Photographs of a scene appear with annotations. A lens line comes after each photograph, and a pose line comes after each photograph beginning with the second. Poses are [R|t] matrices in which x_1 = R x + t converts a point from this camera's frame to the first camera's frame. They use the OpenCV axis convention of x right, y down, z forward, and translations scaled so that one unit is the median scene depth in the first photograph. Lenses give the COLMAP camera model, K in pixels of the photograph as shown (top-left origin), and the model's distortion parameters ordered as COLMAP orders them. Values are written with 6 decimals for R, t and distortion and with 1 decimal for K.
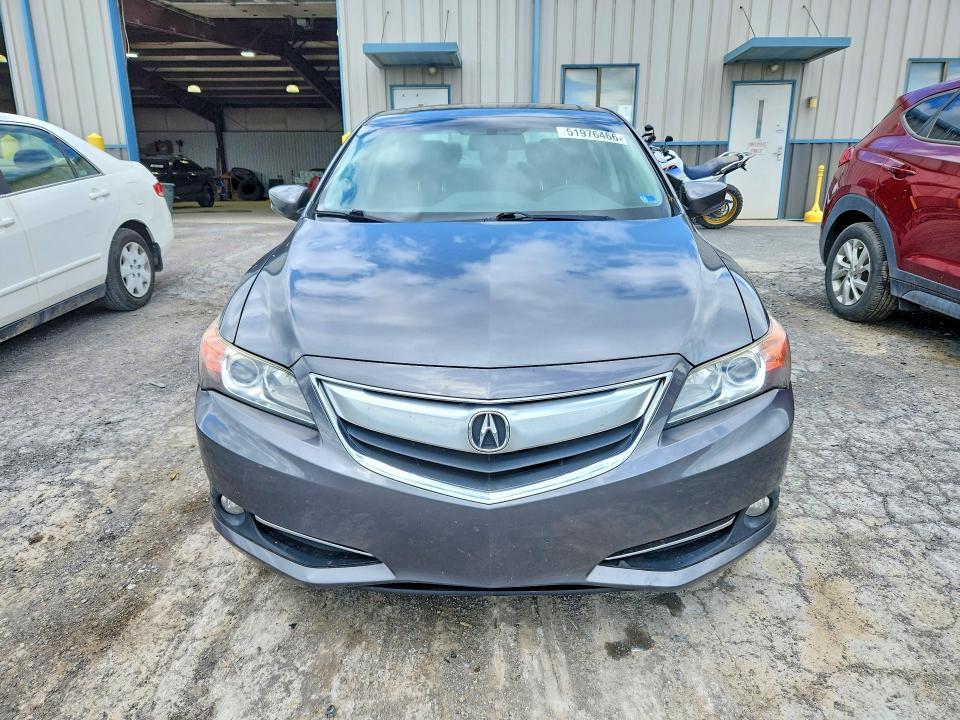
lens RADIAL K [[645.9, 0, 472.7], [0, 645.9, 382.7], [0, 0, 1]] dist [0.047020, -0.036839]
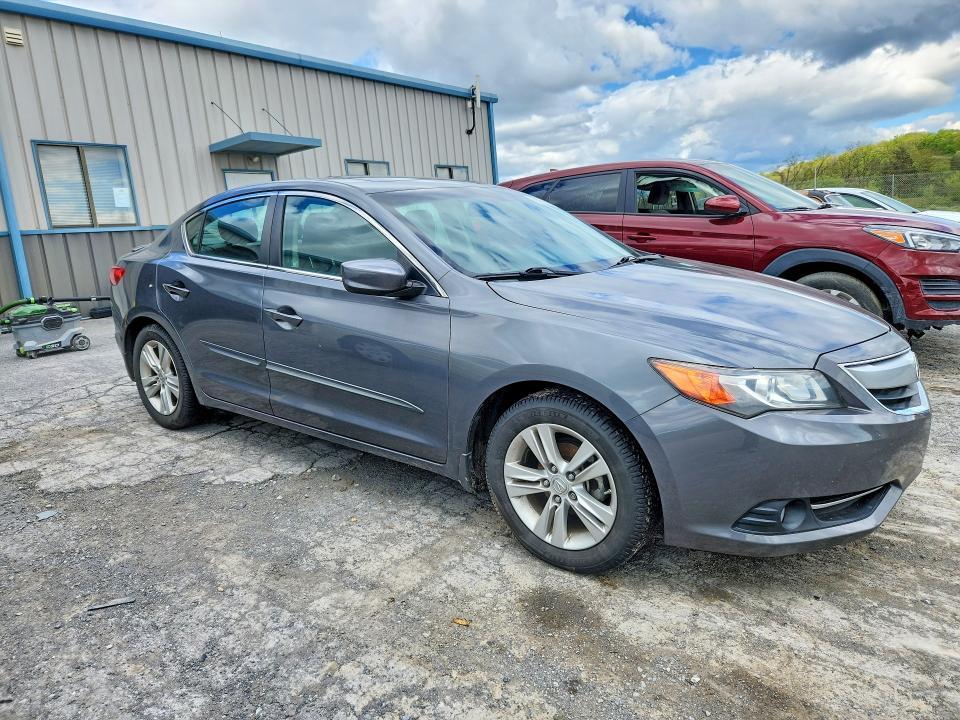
lens RADIAL K [[645.9, 0, 472.7], [0, 645.9, 382.7], [0, 0, 1]] dist [0.047020, -0.036839]
pose [[0.585509, -0.215387, 0.781529, -0.275796], [0.308196, 0.950813, 0.031146, -0.041789], [-0.749796, 0.222628, 0.623091, 0.120517]]
